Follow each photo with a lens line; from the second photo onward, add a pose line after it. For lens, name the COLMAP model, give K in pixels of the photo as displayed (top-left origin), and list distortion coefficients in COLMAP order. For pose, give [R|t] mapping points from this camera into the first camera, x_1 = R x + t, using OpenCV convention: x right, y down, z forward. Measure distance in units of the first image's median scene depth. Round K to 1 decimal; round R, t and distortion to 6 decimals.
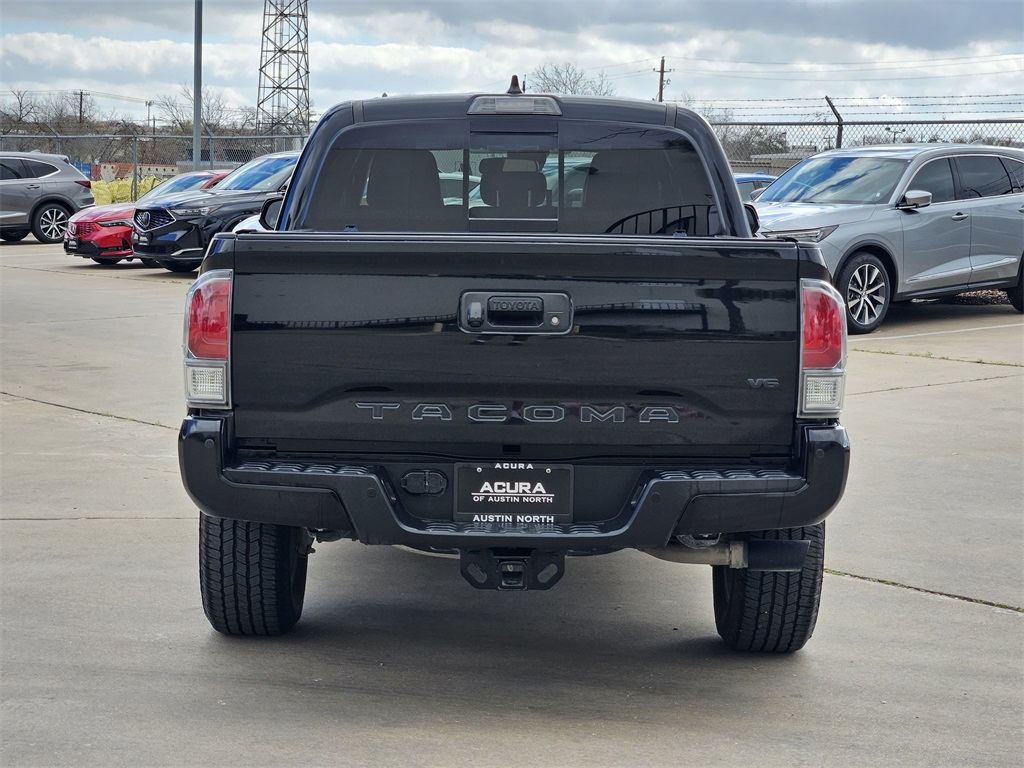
lens RADIAL K [[2016.7, 0, 512.0], [0, 2016.7, 384.0], [0, 0, 1]] dist [-0.958942, 12.225871]
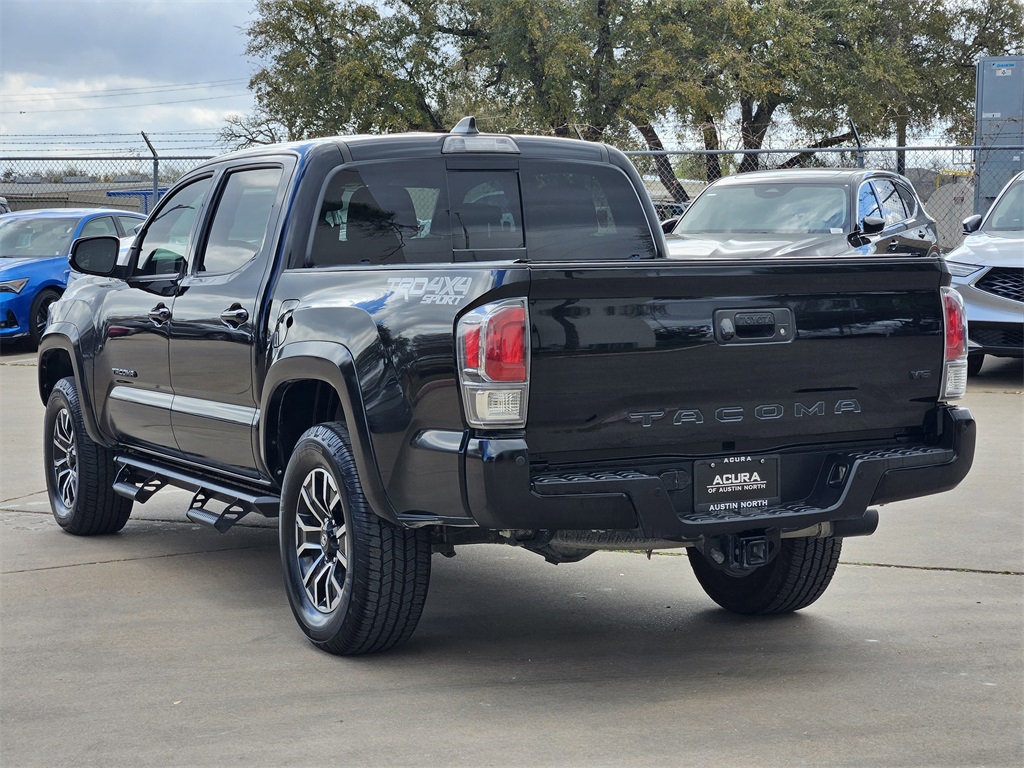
lens RADIAL K [[2016.7, 0, 512.0], [0, 2016.7, 384.0], [0, 0, 1]] dist [-0.958942, 12.225871]
pose [[0.889087, -0.059226, 0.453890, -0.631443], [0.066705, 0.997773, -0.000469, -0.010669], [-0.452851, 0.030694, 0.891058, 0.035513]]
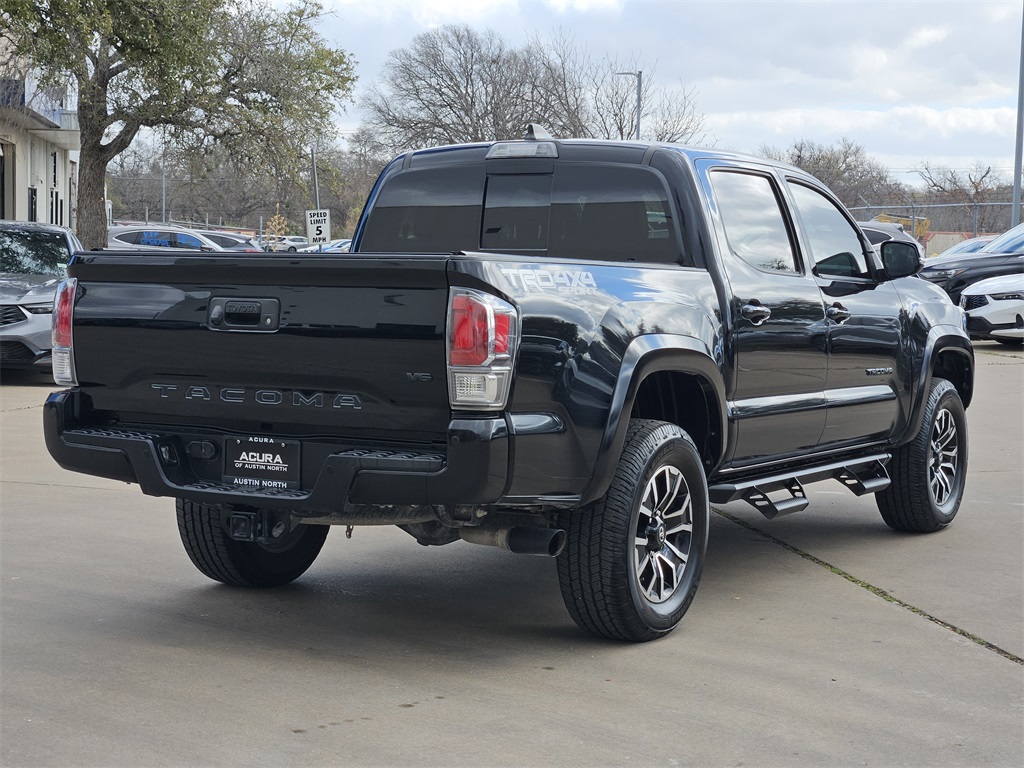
lens RADIAL K [[1992.2, 0, 512.1], [0, 1992.2, 446.9], [0, 0, 1]] dist [0.031223, 0.178720]
pose [[0.868651, 0.047715, -0.493122, 0.737493], [-0.051265, 0.998665, 0.006326, 0.029289], [0.492766, 0.019785, 0.869937, 0.011229]]
